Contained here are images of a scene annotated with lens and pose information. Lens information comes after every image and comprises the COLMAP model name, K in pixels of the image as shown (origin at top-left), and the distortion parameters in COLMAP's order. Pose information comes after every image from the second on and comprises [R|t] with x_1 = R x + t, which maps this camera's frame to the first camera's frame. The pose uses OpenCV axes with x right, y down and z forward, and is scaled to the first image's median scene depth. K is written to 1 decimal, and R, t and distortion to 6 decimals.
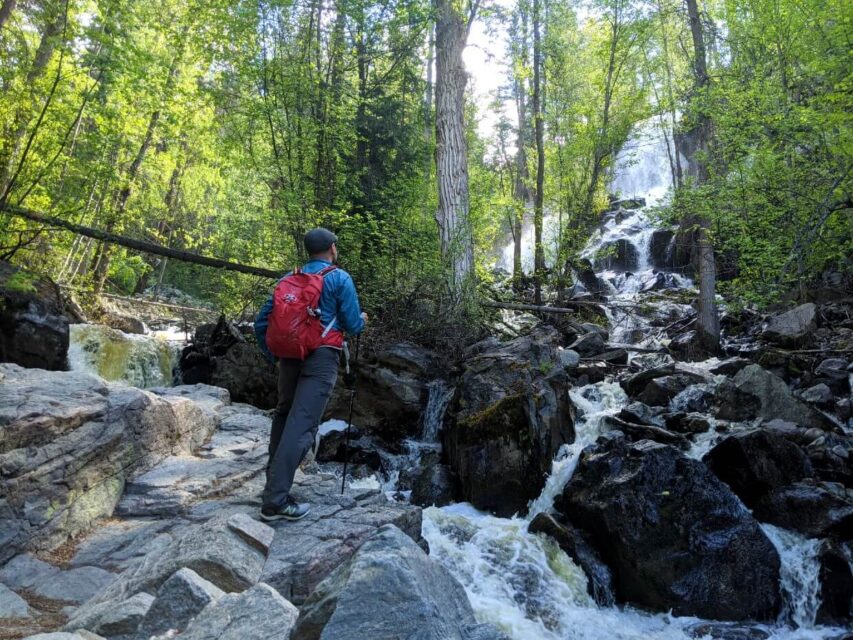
lens RADIAL K [[567.2, 0, 426.5], [0, 567.2, 320.0], [0, 0, 1]] dist [0.059861, -0.002747]
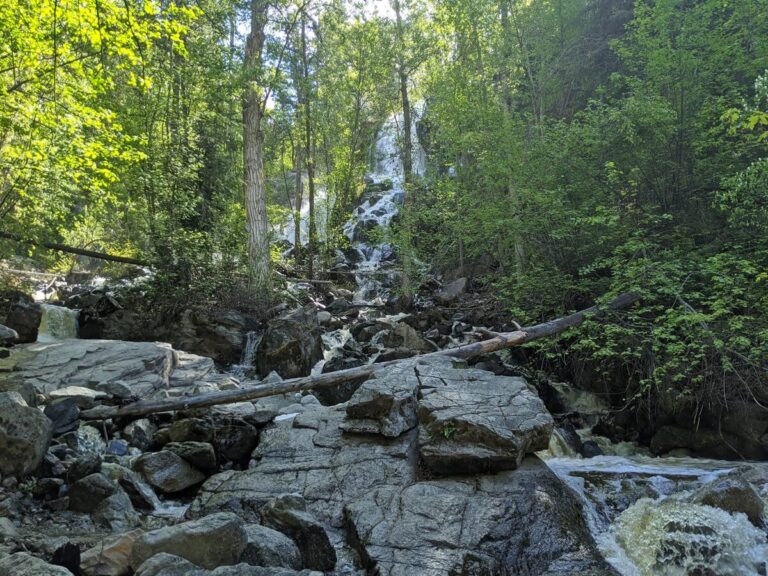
lens RADIAL K [[510.7, 0, 384.0], [0, 510.7, 288.0], [0, 0, 1]] dist [0.059861, -0.002747]
pose [[0.946902, 0.002303, 0.321514, -0.084205], [-0.019232, 0.998589, 0.049490, -0.095618], [-0.320947, -0.053046, 0.945611, -0.530329]]
